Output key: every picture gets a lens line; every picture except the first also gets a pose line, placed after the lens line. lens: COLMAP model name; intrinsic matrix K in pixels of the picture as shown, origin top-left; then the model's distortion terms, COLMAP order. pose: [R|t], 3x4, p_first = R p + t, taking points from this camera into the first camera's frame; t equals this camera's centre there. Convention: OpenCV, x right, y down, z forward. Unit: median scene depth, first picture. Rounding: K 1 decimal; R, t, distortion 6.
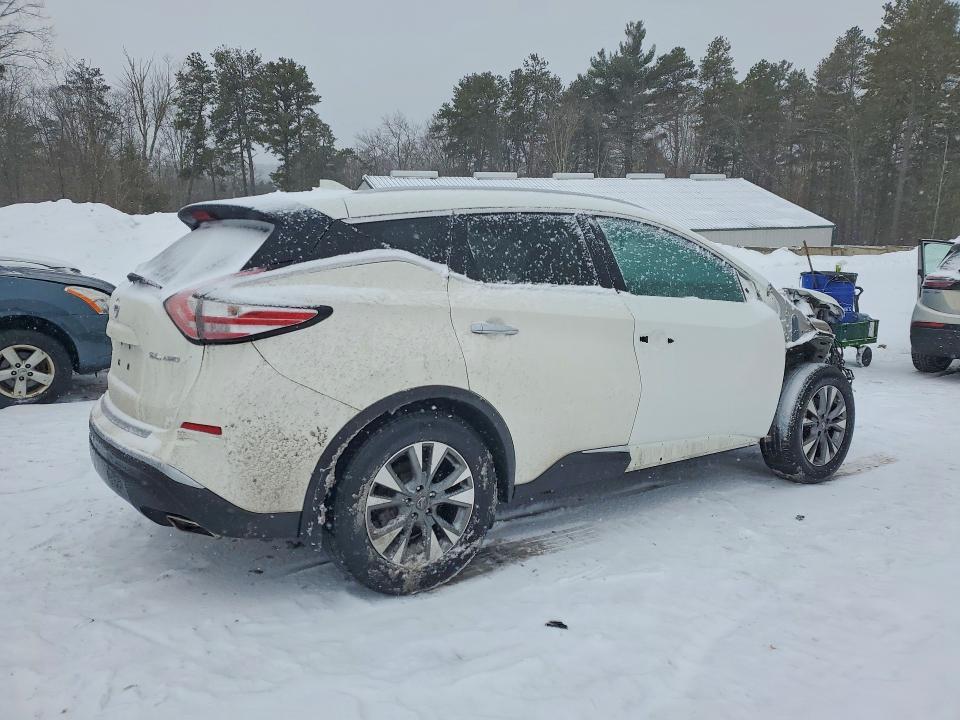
lens RADIAL K [[748.7, 0, 480.0], [0, 748.7, 360.0], [0, 0, 1]] dist [-0.000840, -0.003762]
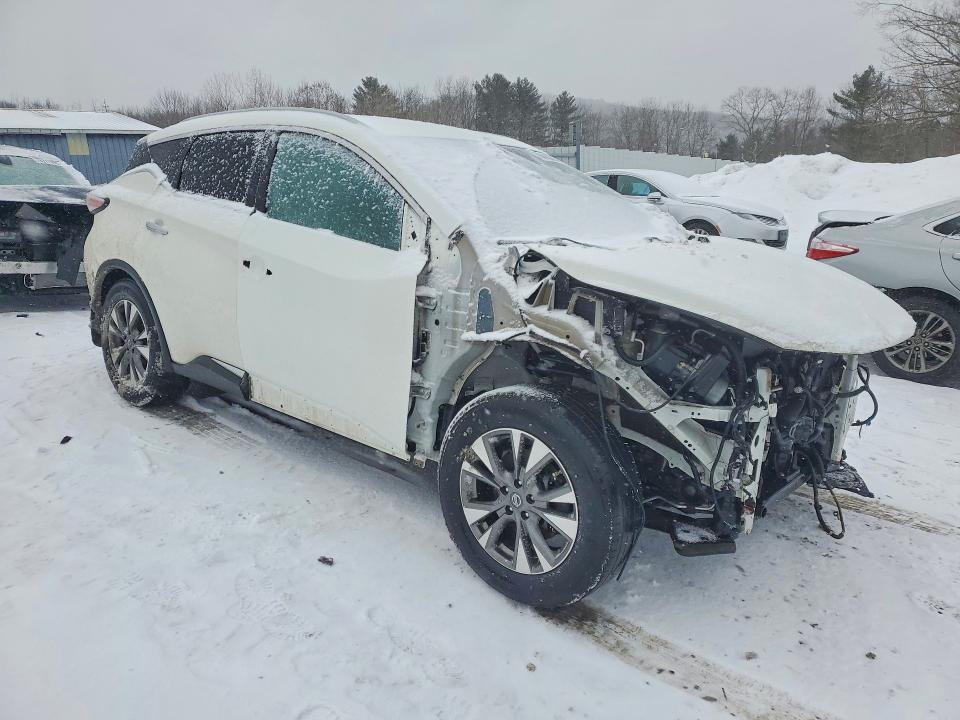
lens RADIAL K [[748.7, 0, 480.0], [0, 748.7, 360.0], [0, 0, 1]] dist [-0.000840, -0.003762]
pose [[0.343347, 0.176732, -0.922431, 1.120444], [-0.253228, 0.963184, 0.090284, -0.068380], [0.904427, 0.202587, 0.375460, 0.930996]]
